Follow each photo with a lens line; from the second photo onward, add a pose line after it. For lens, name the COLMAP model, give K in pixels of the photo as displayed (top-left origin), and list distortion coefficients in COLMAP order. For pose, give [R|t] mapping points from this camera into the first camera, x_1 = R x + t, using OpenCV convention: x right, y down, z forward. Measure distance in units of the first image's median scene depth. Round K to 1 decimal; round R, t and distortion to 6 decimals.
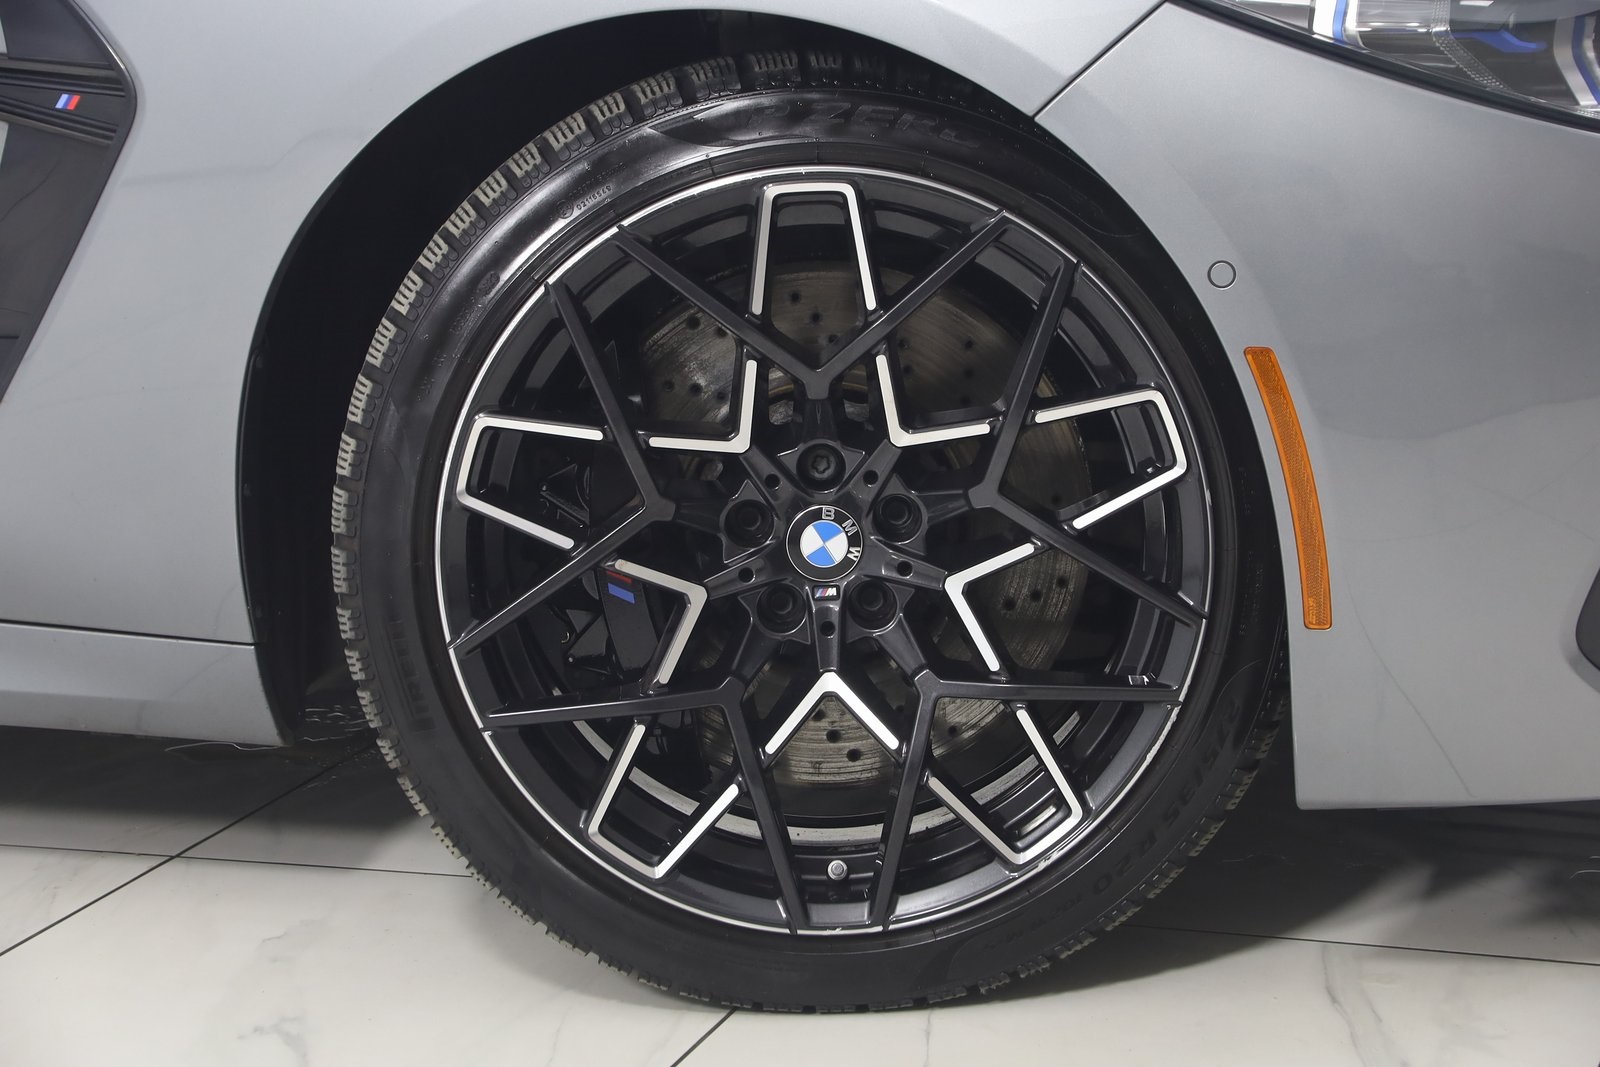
lens RADIAL K [[3193.9, 0, 801.9], [0, 3193.9, 539.0], [0, 0, 1]] dist [0.159034, 0.000000]
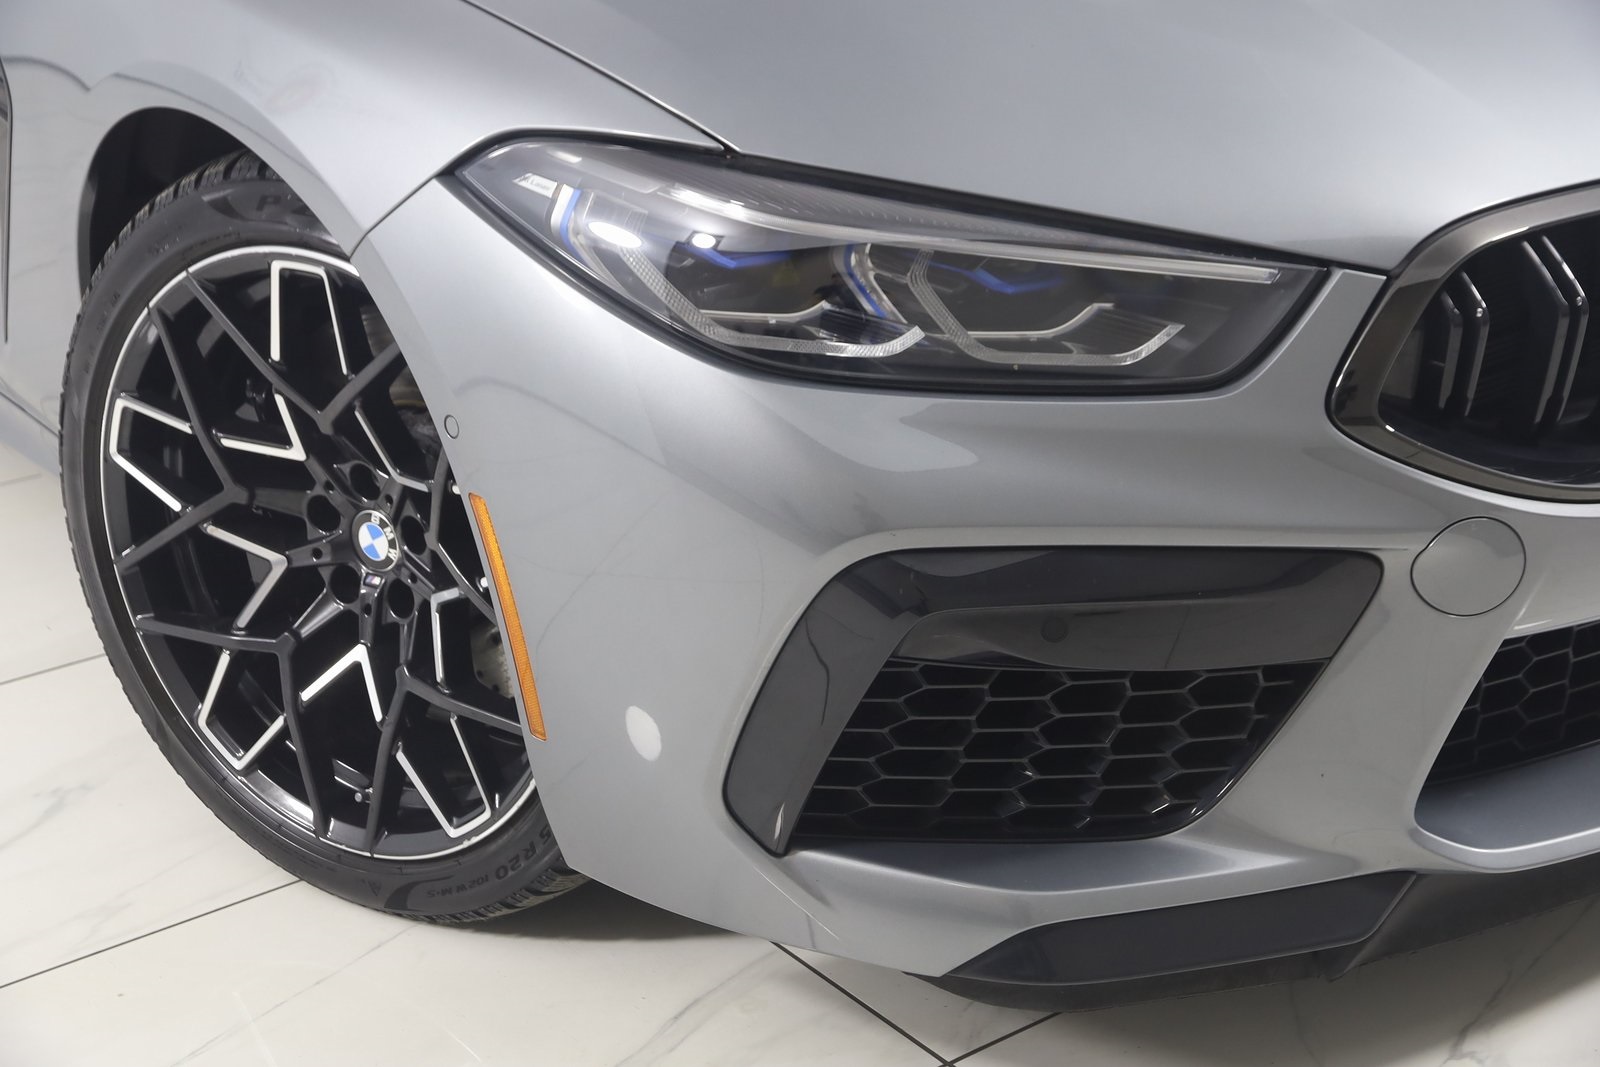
lens RADIAL K [[2485.4, 0, 792.8], [0, 2485.4, 526.6], [0, 0, 1]] dist [0.123624, 0.000000]
pose [[0.824152, 0.214300, -0.524261, 0.645189], [-0.105682, 0.967583, 0.229380, -0.242440], [0.556422, -0.133639, 0.820083, 0.316528]]
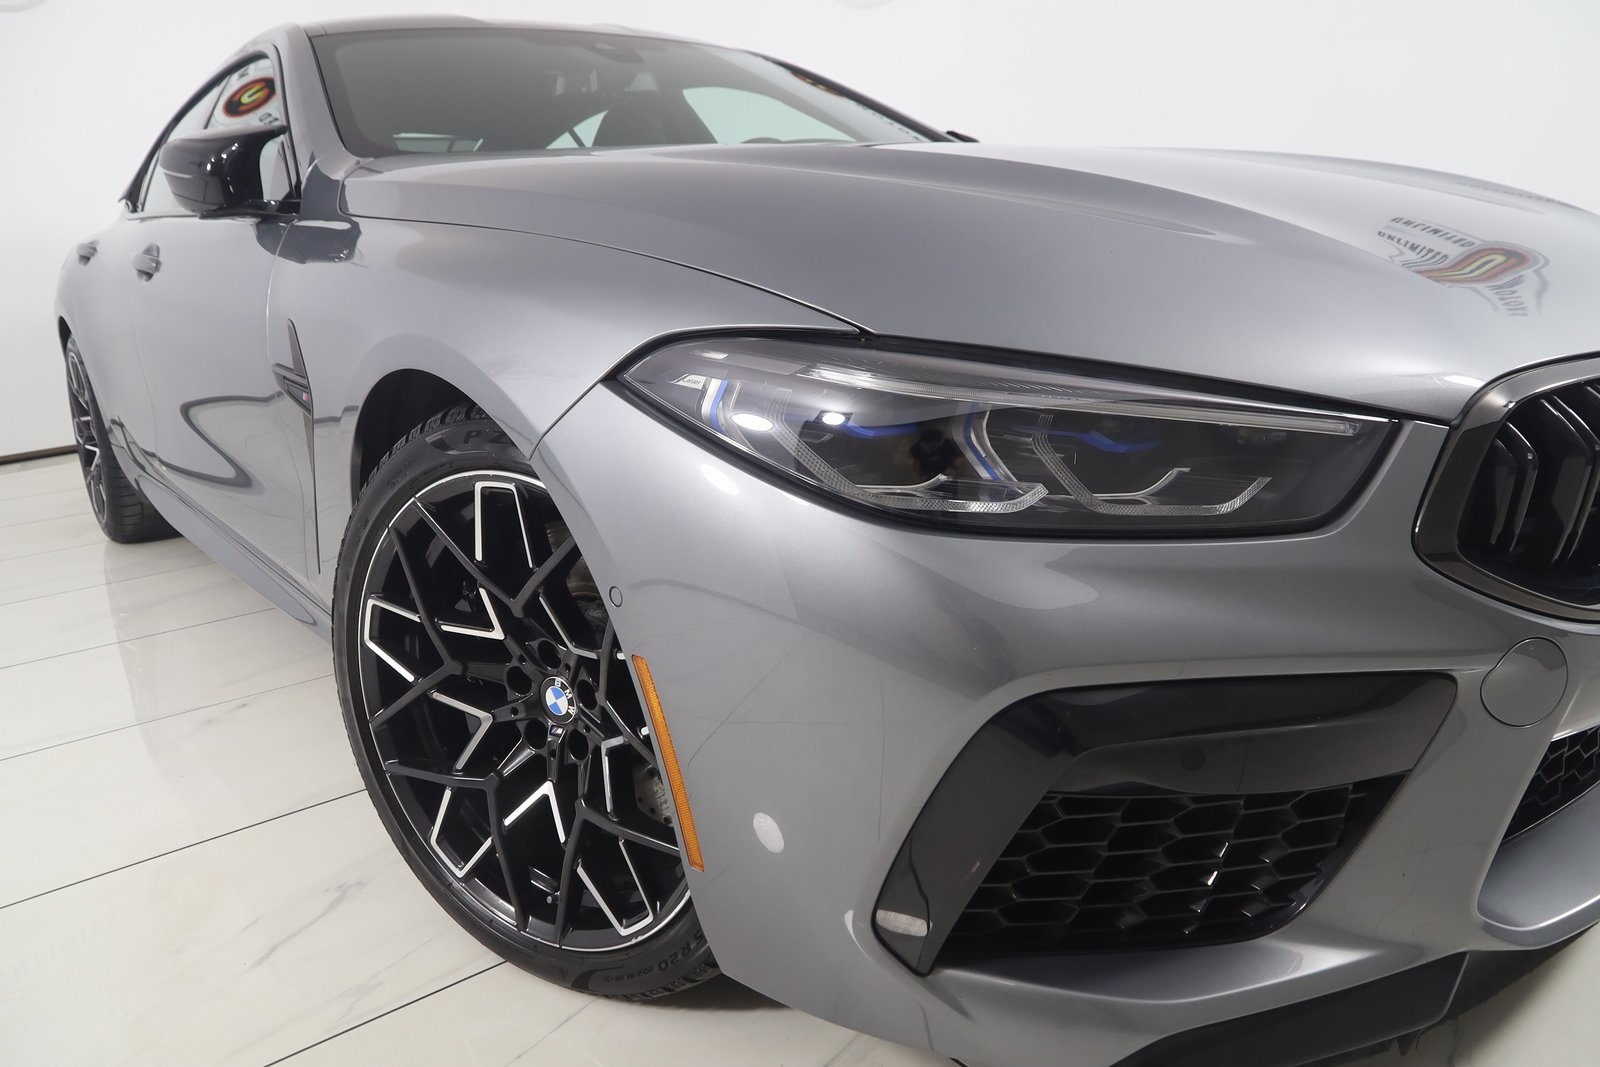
lens RADIAL K [[1119.1, 0, 791.8], [0, 1119.1, 532.8], [0, 0, 1]] dist [-0.074547, 0.015562]
pose [[0.842340, 0.112774, -0.527016, 0.391659], [-0.076057, 0.992950, 0.090914, -0.141966], [0.533553, -0.036497, 0.844979, 0.610133]]
